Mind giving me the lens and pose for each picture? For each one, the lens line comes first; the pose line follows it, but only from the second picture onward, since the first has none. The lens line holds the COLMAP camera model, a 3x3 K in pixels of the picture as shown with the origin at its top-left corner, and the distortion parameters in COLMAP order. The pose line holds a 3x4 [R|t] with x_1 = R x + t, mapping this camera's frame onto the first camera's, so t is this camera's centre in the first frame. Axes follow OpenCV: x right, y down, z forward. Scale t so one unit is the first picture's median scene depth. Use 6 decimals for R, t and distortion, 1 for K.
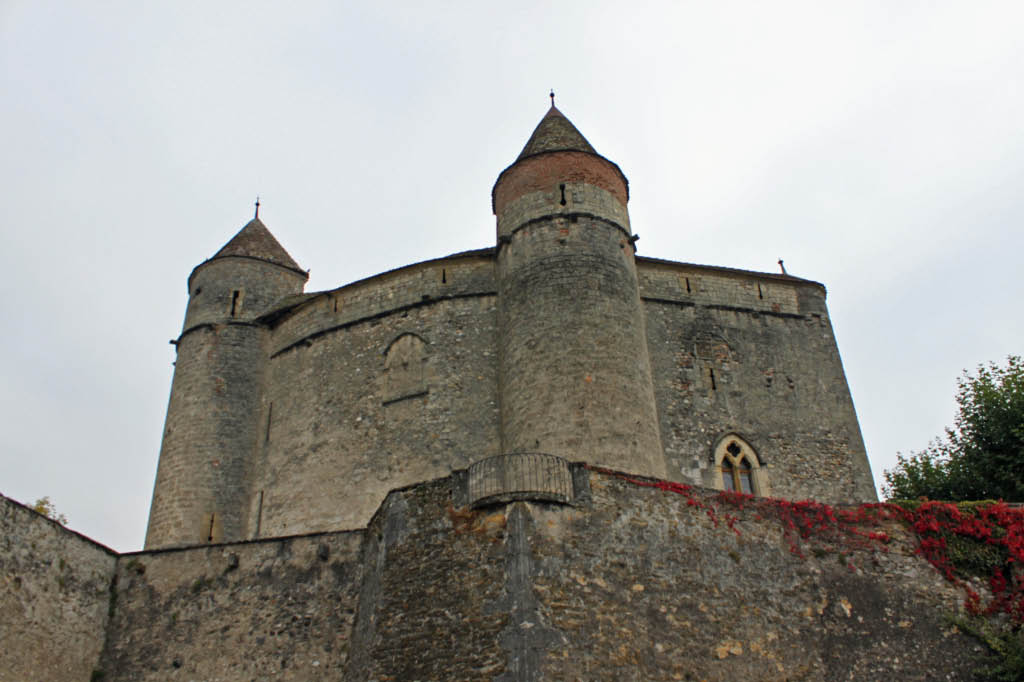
lens RADIAL K [[883.8, 0, 508.0], [0, 883.8, 338.4], [0, 0, 1]] dist [-0.146100, 0.083743]
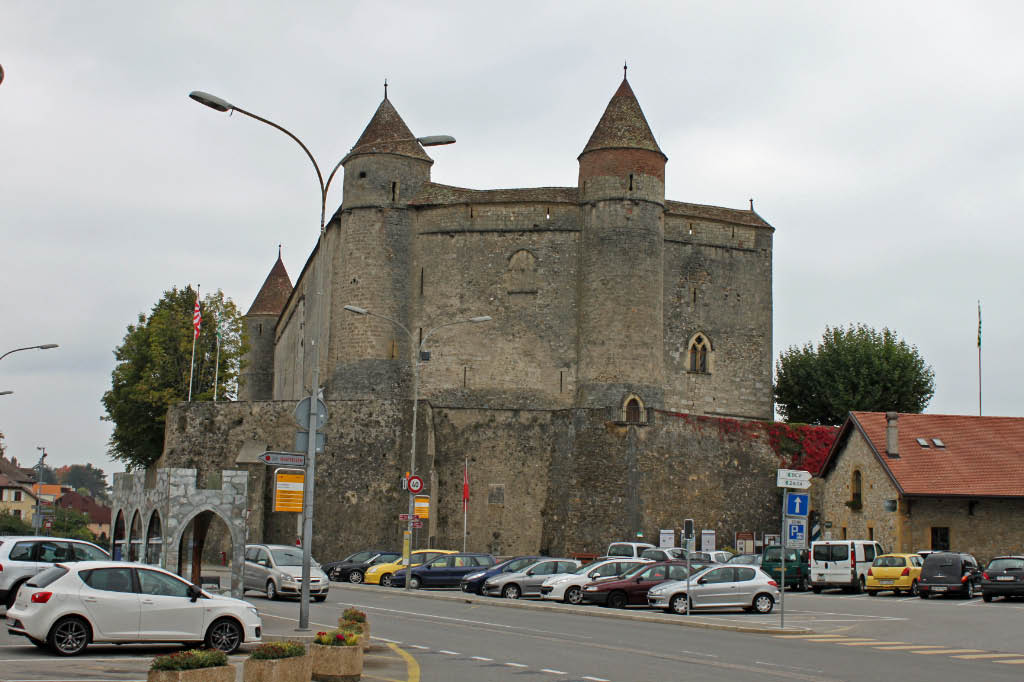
lens RADIAL K [[1613.9, 0, 512.2], [0, 1613.9, 340.7], [0, 0, 1]] dist [-0.021580, 0.000000]
pose [[0.974886, 0.085874, 0.205482, -0.784409], [-0.164255, 0.900328, 0.403025, -1.126974], [-0.150392, -0.426655, 0.891823, -1.868584]]
